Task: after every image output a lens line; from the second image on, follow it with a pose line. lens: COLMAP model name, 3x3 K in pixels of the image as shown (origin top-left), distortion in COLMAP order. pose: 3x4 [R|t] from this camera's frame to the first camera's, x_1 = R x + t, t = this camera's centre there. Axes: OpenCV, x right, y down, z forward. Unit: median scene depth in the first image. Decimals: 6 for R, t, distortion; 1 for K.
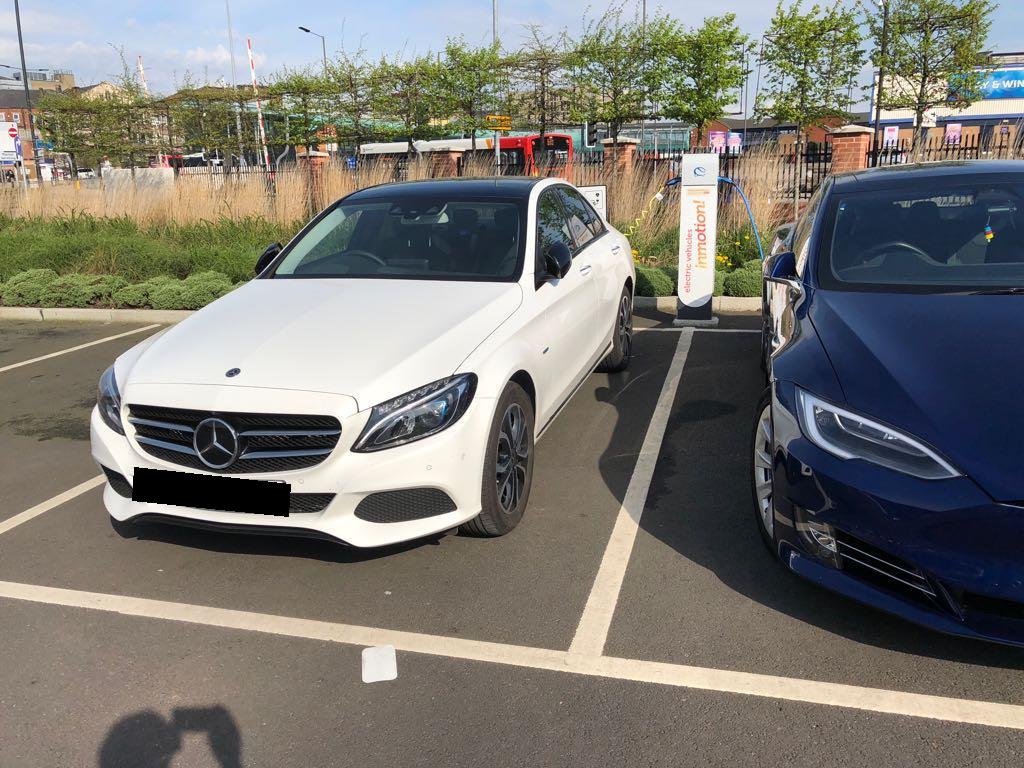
lens RADIAL K [[840.4, 0, 512.0], [0, 840.4, 384.0], [0, 0, 1]] dist [0.060048, -0.114837]
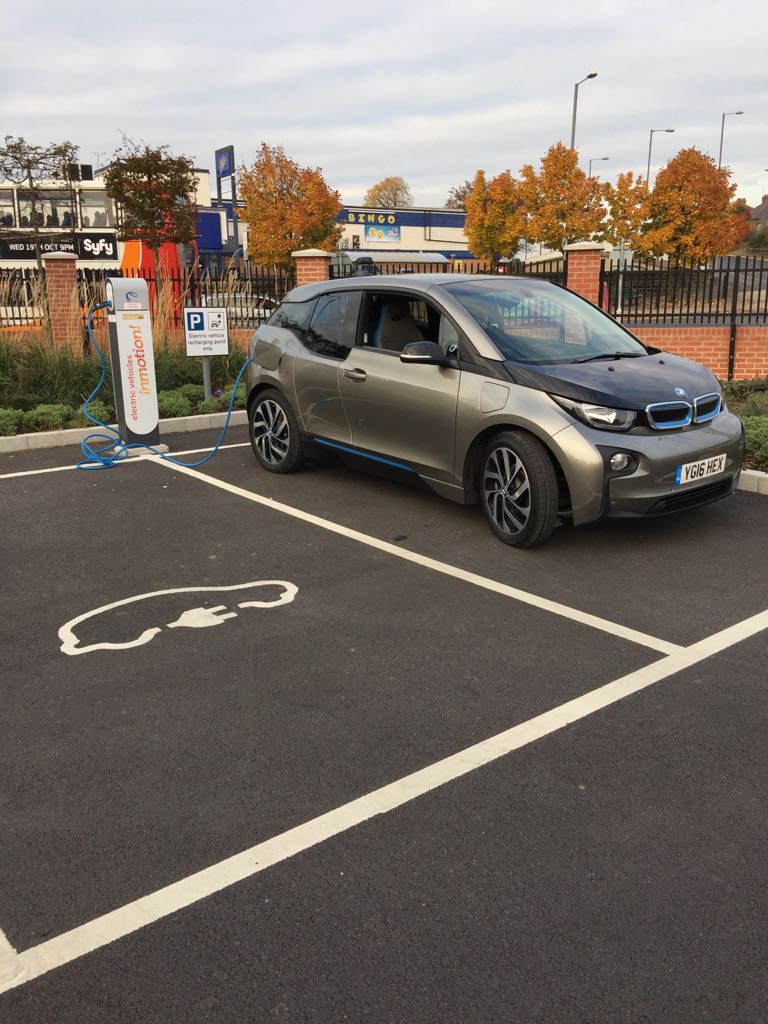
lens RADIAL K [[863.5, 0, 388.5], [0, 863.5, 507.2], [0, 0, 1]] dist [0.043819, -0.005230]
pose [[0.580002, -0.177285, 0.795089, -0.442540], [0.187576, 0.978869, 0.081431, -0.037708], [-0.792725, 0.101909, 0.601001, 0.181667]]
